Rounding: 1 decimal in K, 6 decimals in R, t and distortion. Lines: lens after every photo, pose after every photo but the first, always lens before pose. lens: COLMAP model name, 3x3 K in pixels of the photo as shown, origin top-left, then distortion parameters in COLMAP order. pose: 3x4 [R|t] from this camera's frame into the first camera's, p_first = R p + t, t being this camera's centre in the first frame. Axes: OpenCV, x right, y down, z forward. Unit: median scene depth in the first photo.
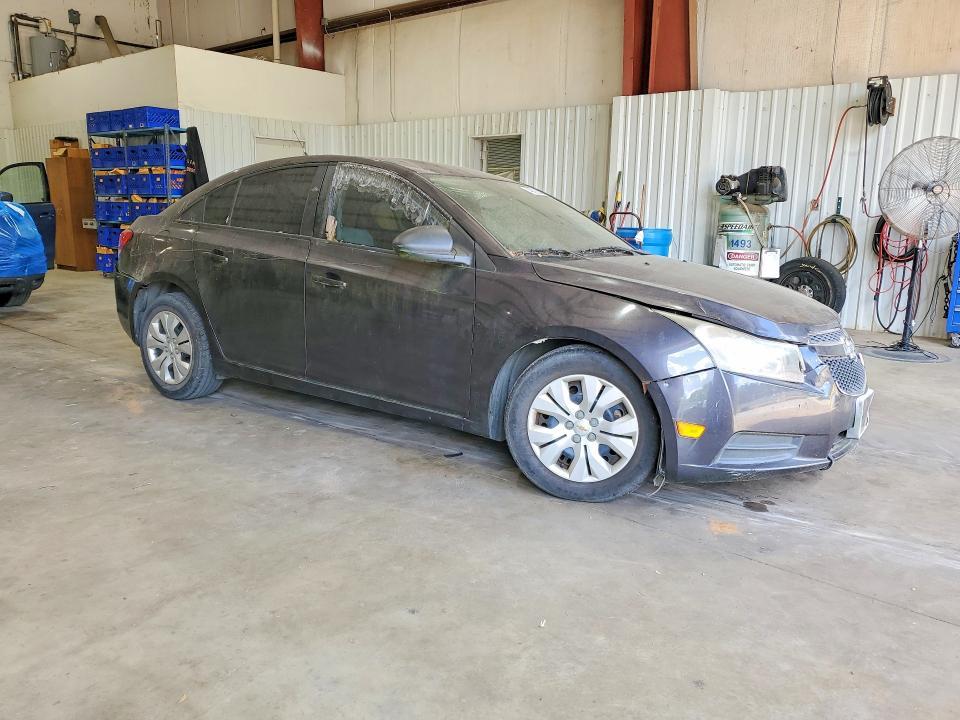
lens RADIAL K [[748.4, 0, 485.8], [0, 748.4, 358.0], [0, 0, 1]] dist [0.021798, -0.000162]
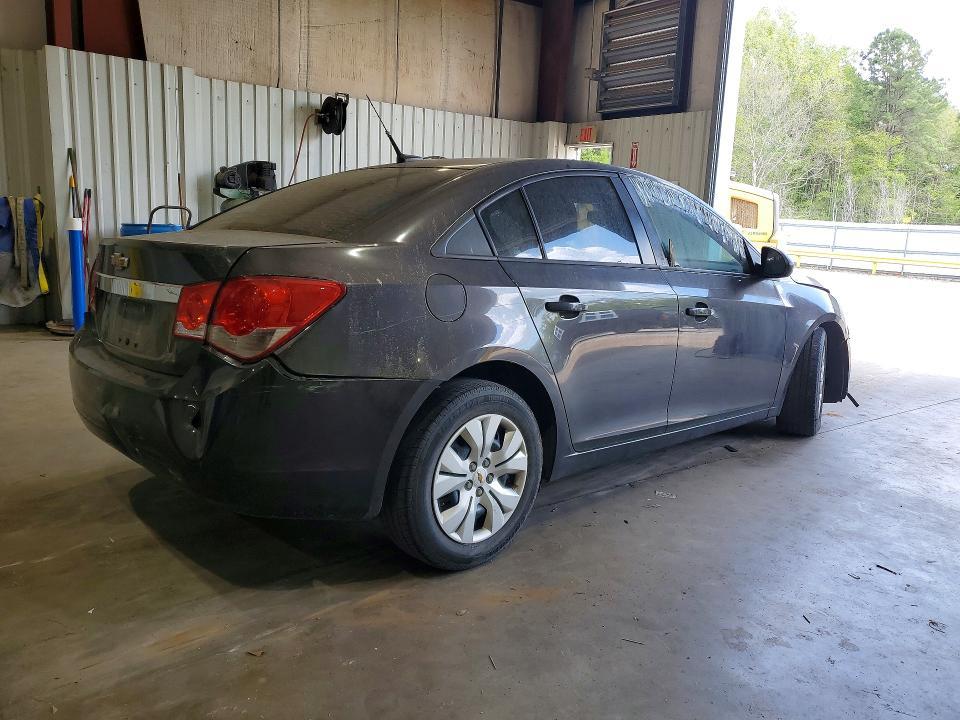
lens RADIAL K [[748.4, 0, 485.8], [0, 748.4, 358.0], [0, 0, 1]] dist [0.021798, -0.000162]
pose [[0.234090, -0.187969, 0.953871, -0.610865], [0.151513, 0.976197, 0.155185, -0.122766], [-0.960336, 0.108196, 0.256998, 0.538242]]
